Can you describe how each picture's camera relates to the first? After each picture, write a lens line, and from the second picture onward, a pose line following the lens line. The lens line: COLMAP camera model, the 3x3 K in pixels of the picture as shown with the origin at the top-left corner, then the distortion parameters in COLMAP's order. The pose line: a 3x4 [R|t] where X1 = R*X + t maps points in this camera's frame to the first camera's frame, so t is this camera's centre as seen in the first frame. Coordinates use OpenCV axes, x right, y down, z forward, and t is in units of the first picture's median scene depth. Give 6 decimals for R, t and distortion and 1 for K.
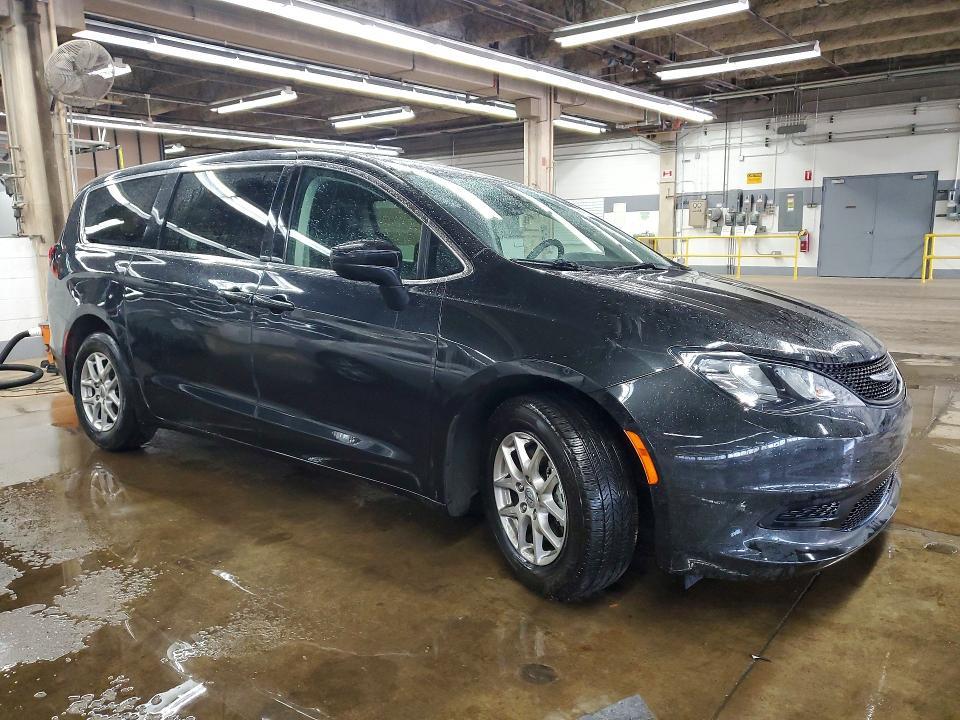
lens RADIAL K [[751.7, 0, 474.8], [0, 751.7, 361.0], [0, 0, 1]] dist [0.006769, 0.005501]
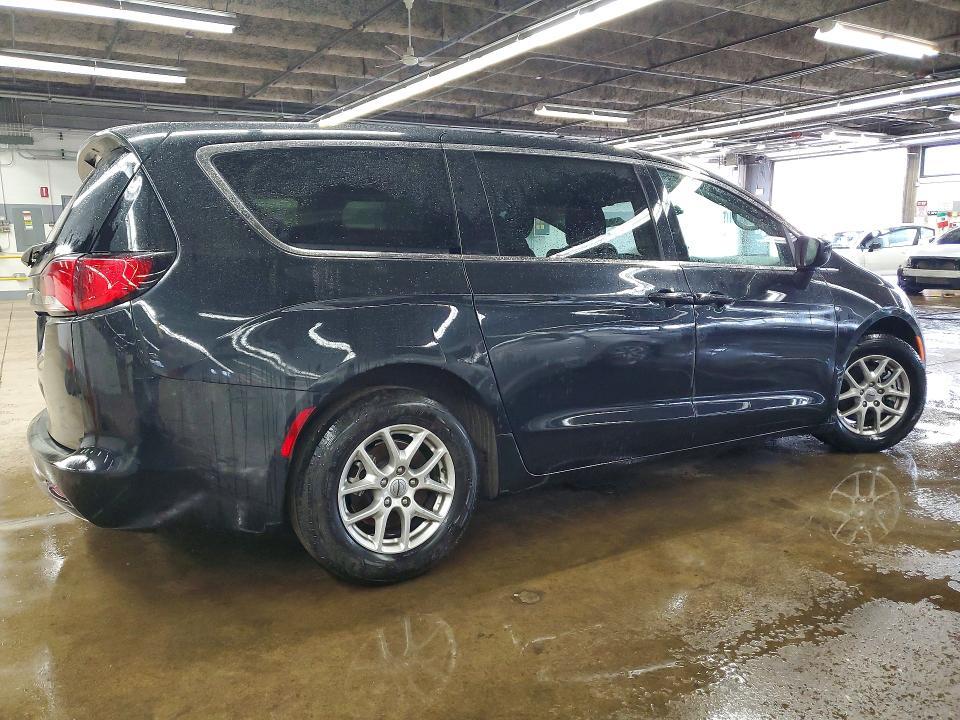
lens RADIAL K [[751.7, 0, 474.8], [0, 751.7, 361.0], [0, 0, 1]] dist [0.006769, 0.005501]
pose [[0.348788, -0.126593, 0.928613, -0.415978], [0.158092, 0.984584, 0.074843, -0.037297], [-0.923772, 0.120702, 0.363424, 0.287129]]
